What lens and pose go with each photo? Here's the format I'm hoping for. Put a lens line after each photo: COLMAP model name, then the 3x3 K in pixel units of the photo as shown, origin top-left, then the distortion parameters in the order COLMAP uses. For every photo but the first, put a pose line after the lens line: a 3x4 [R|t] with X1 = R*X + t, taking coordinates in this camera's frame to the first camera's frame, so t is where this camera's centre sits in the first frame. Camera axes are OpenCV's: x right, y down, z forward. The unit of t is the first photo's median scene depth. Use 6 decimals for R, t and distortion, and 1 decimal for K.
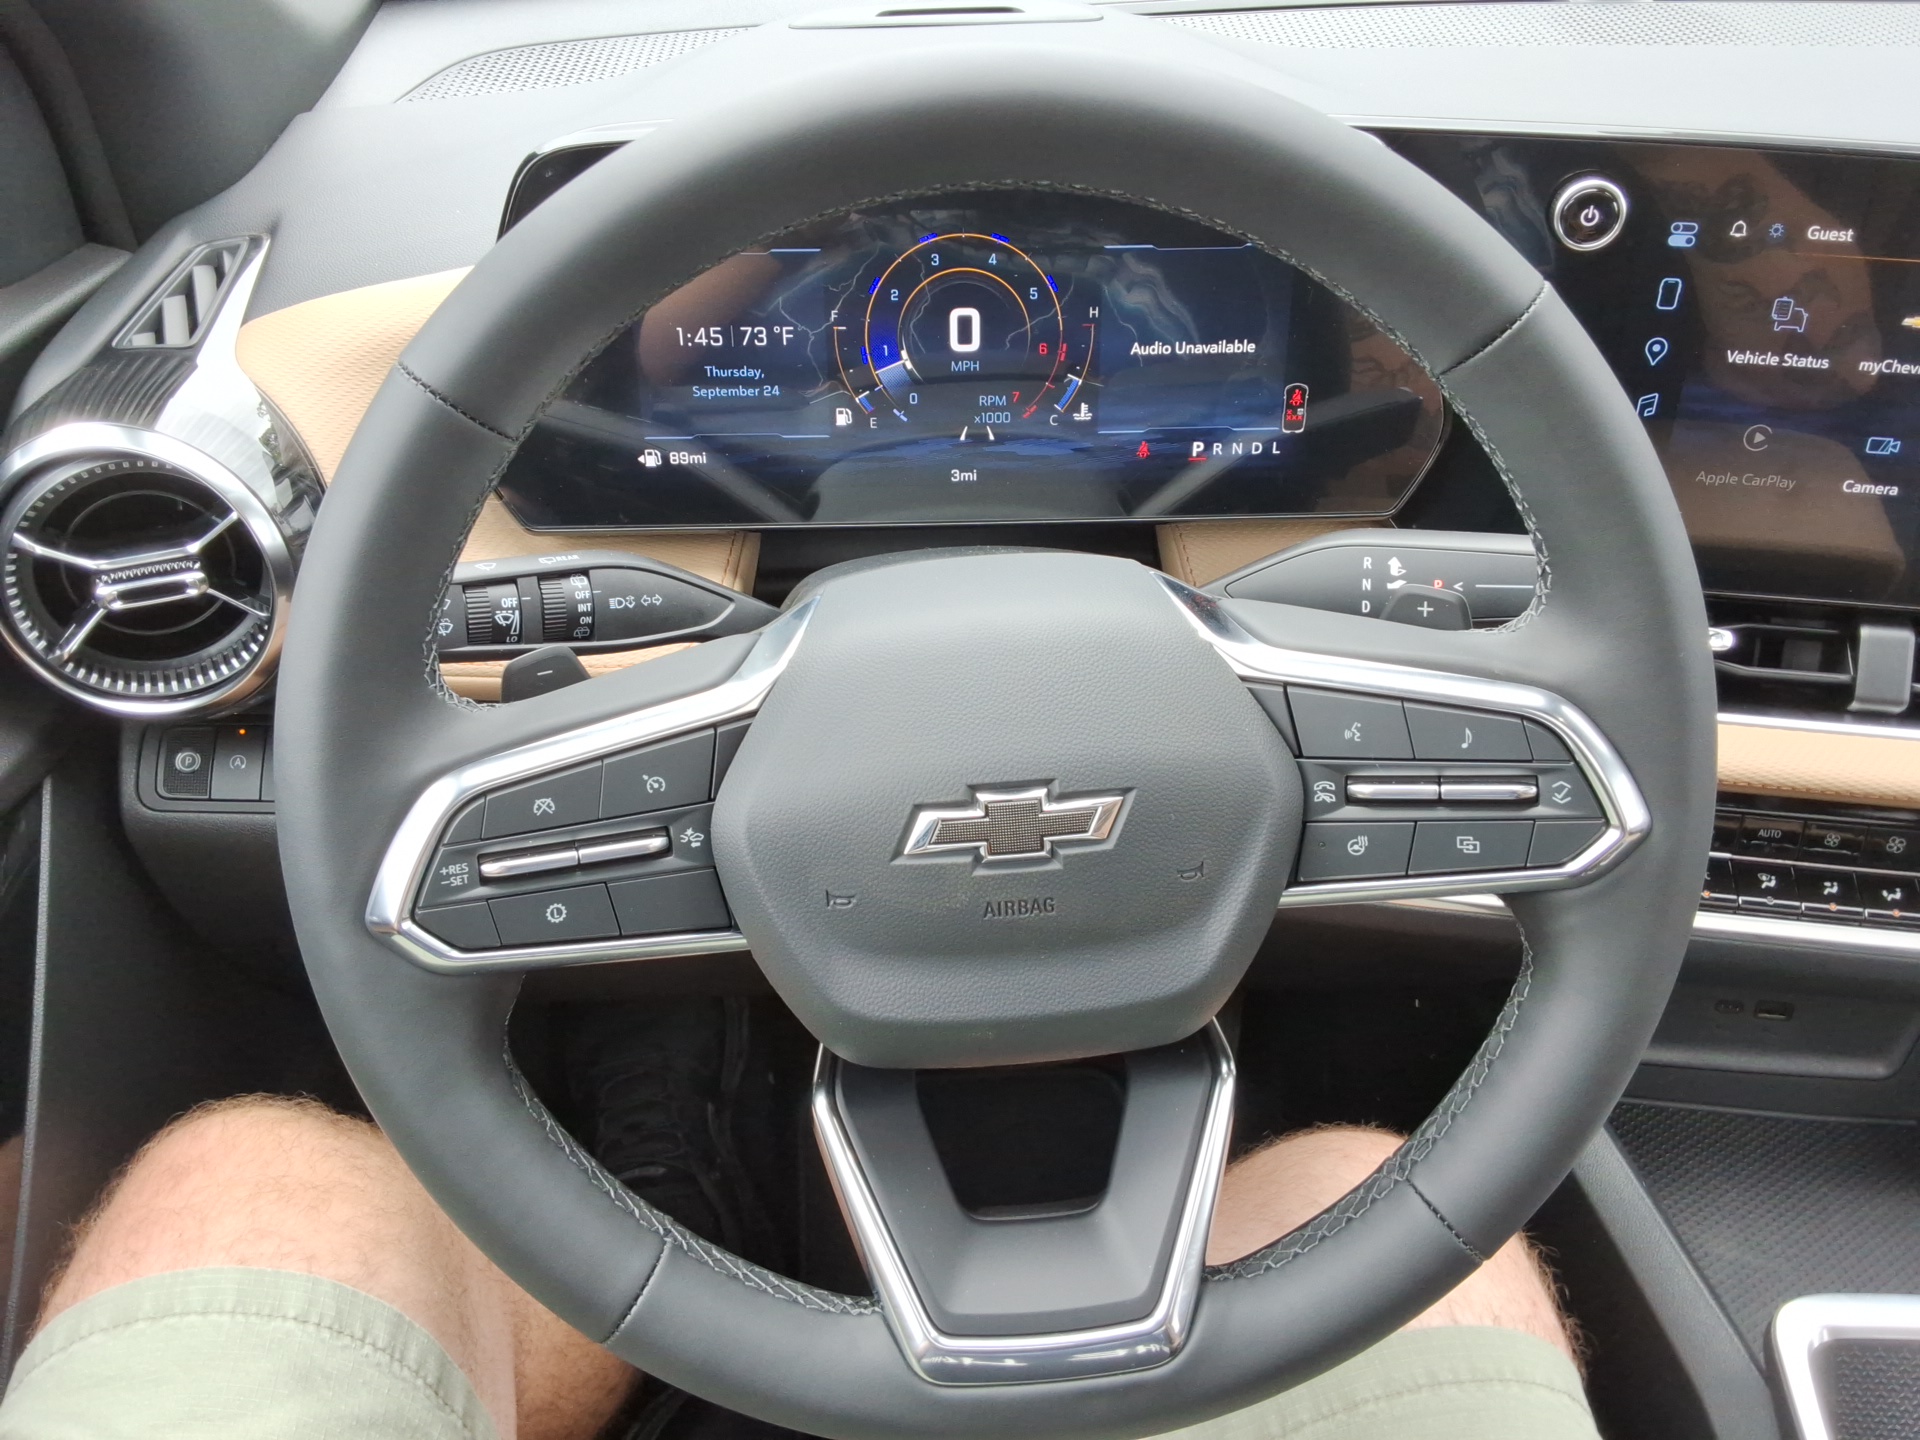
lens RADIAL K [[1545.1, 0, 973.8], [0, 1545.1, 708.1], [0, 0, 1]] dist [0.109444, -0.171579]
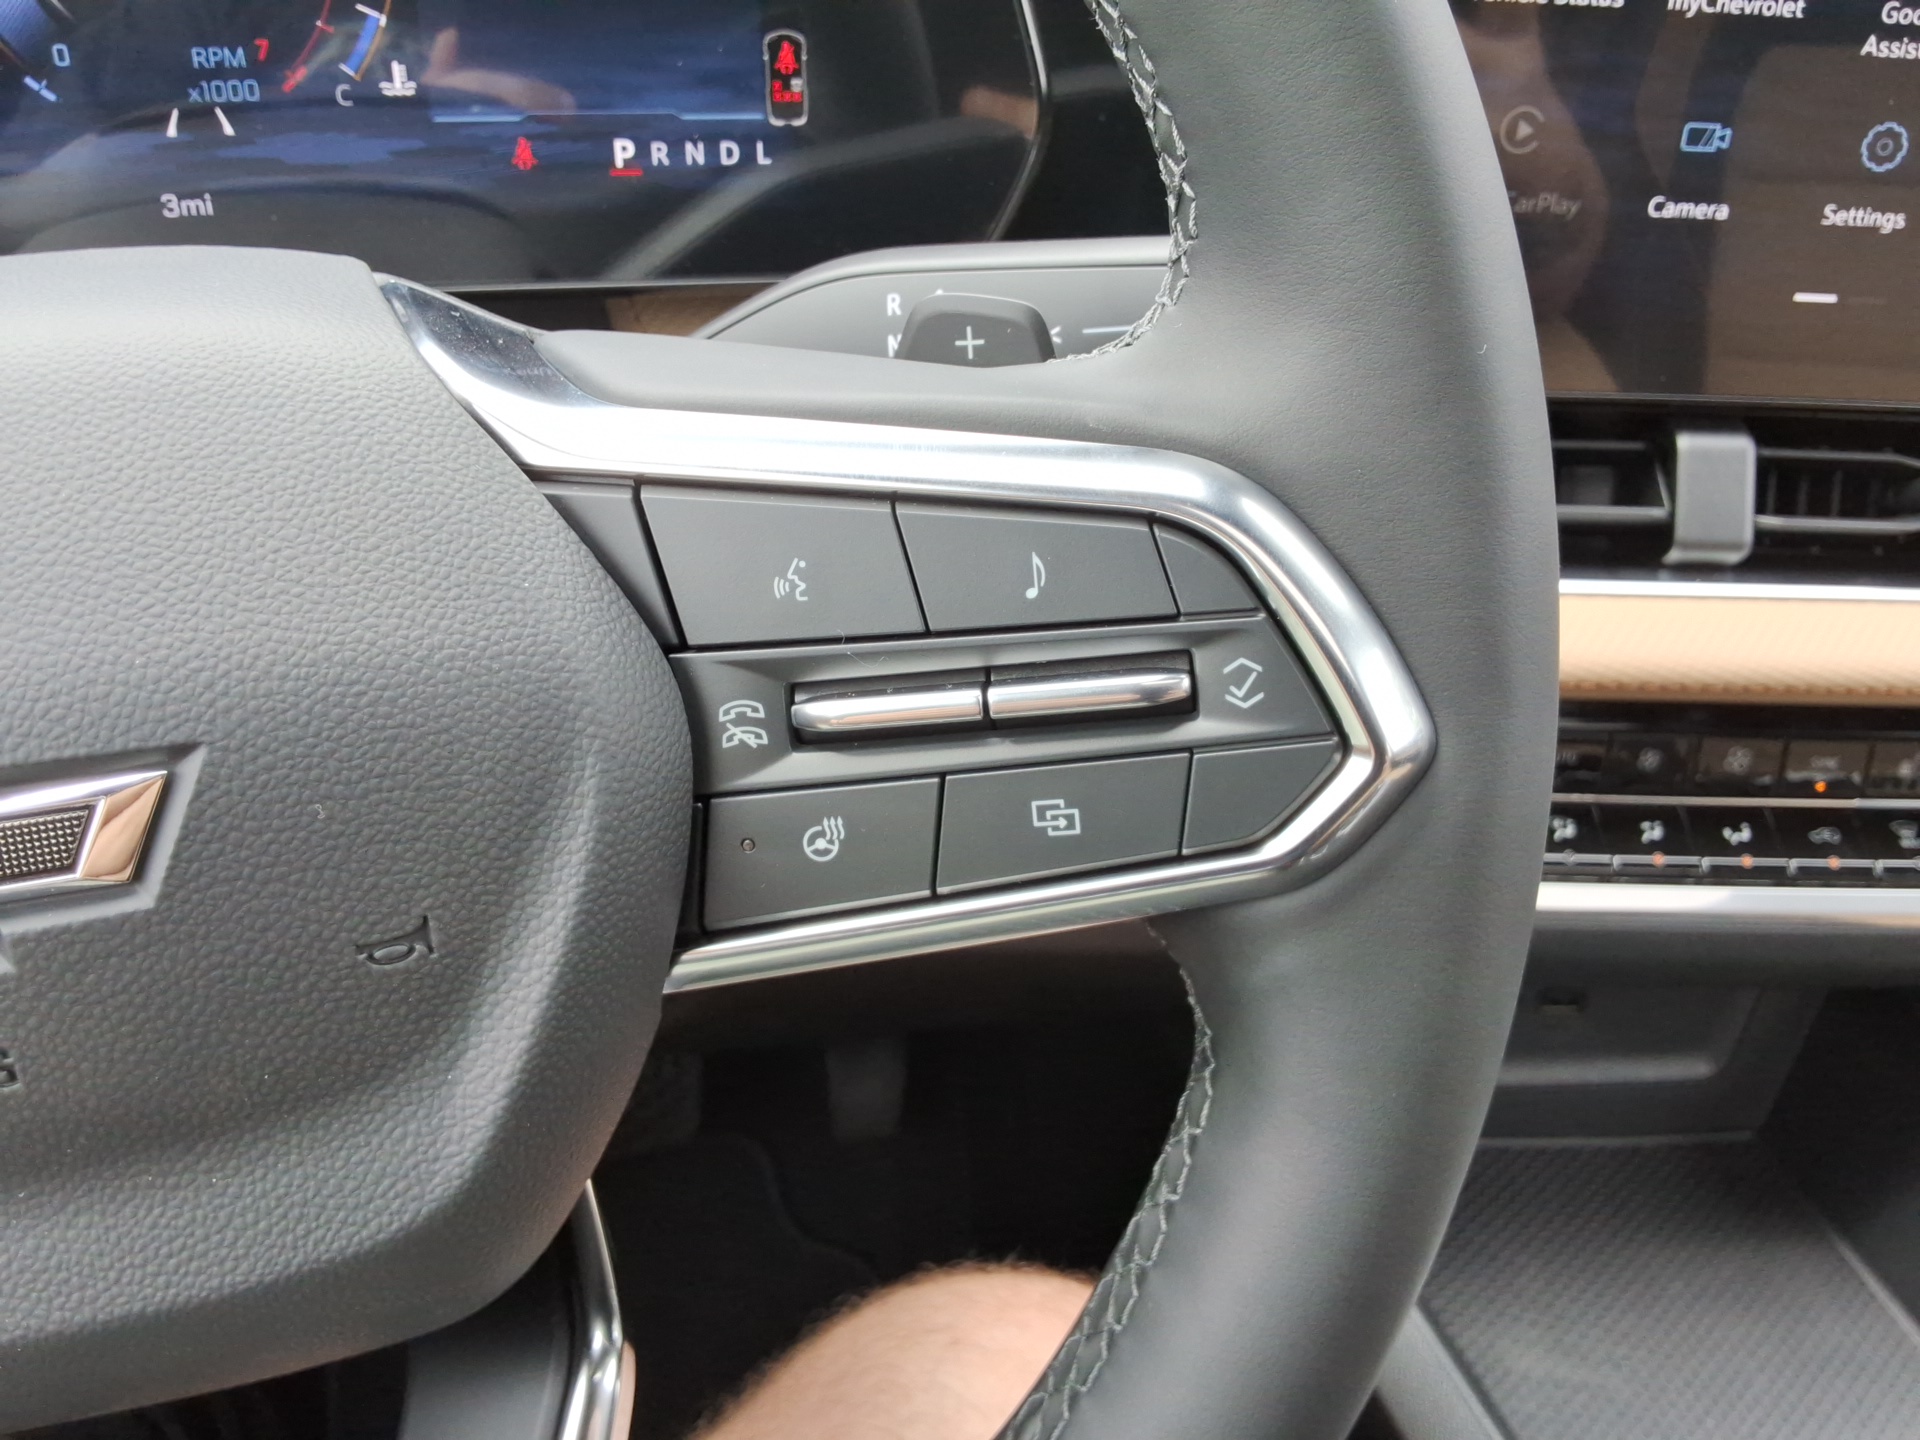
lens RADIAL K [[1545.1, 0, 973.8], [0, 1545.1, 708.1], [0, 0, 1]] dist [0.109444, -0.171579]
pose [[0.983858, -0.066768, 0.166027, 0.214355], [0.065133, 0.997760, 0.015281, 0.046357], [-0.166675, -0.004220, 0.986003, 0.547633]]
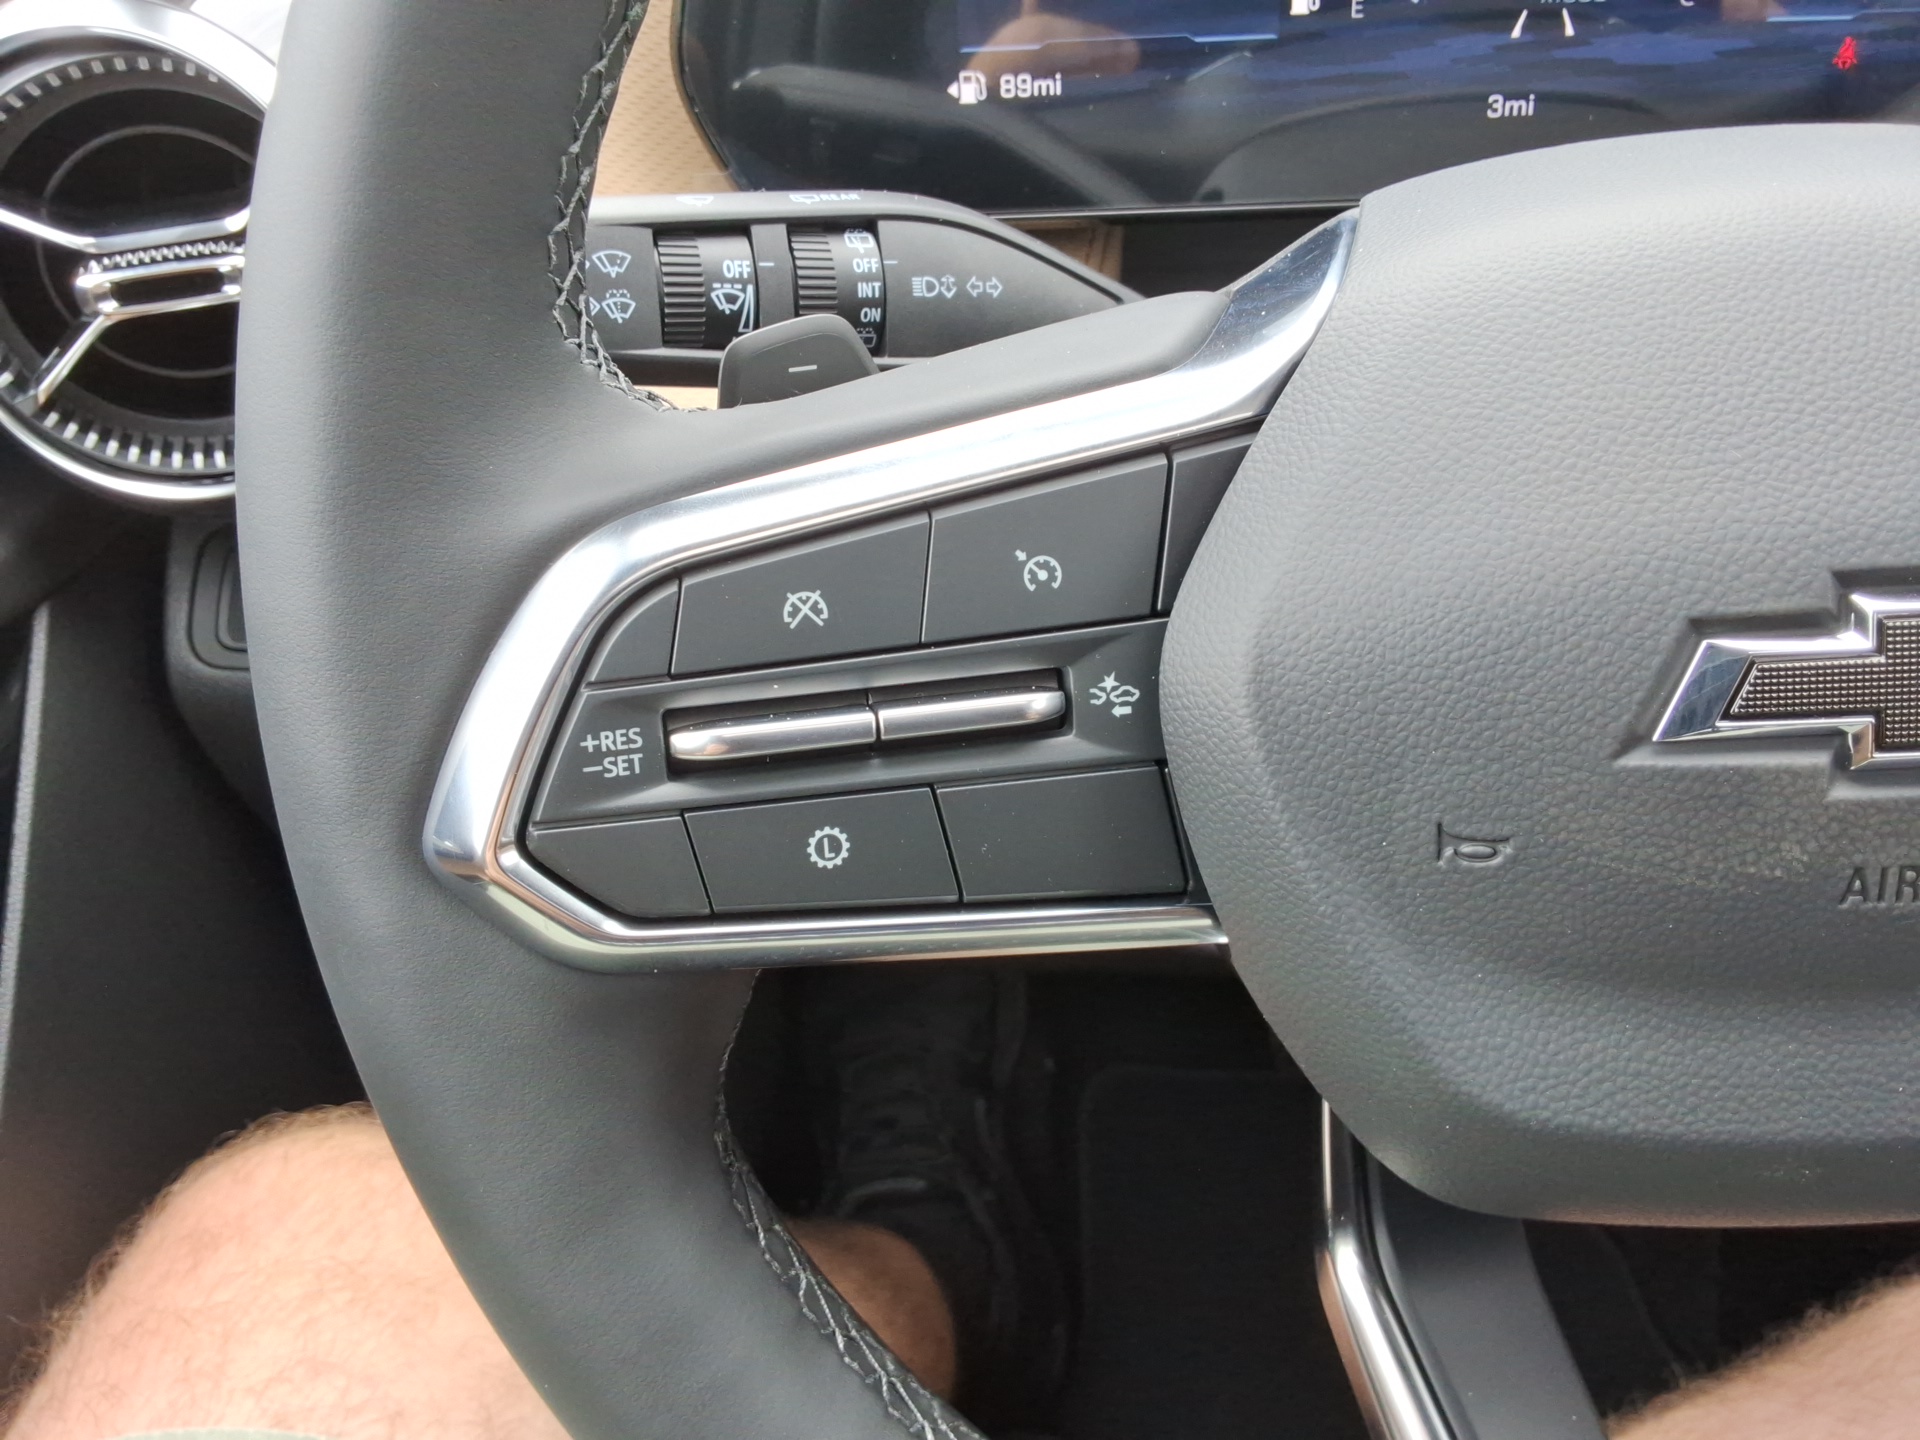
lens RADIAL K [[1545.1, 0, 973.8], [0, 1545.1, 708.1], [0, 0, 1]] dist [0.109444, -0.171579]
pose [[0.990458, 0.025874, -0.135361, -0.156231], [-0.020751, 0.999019, 0.039119, 0.068267], [0.136240, -0.035937, 0.990024, 0.527326]]
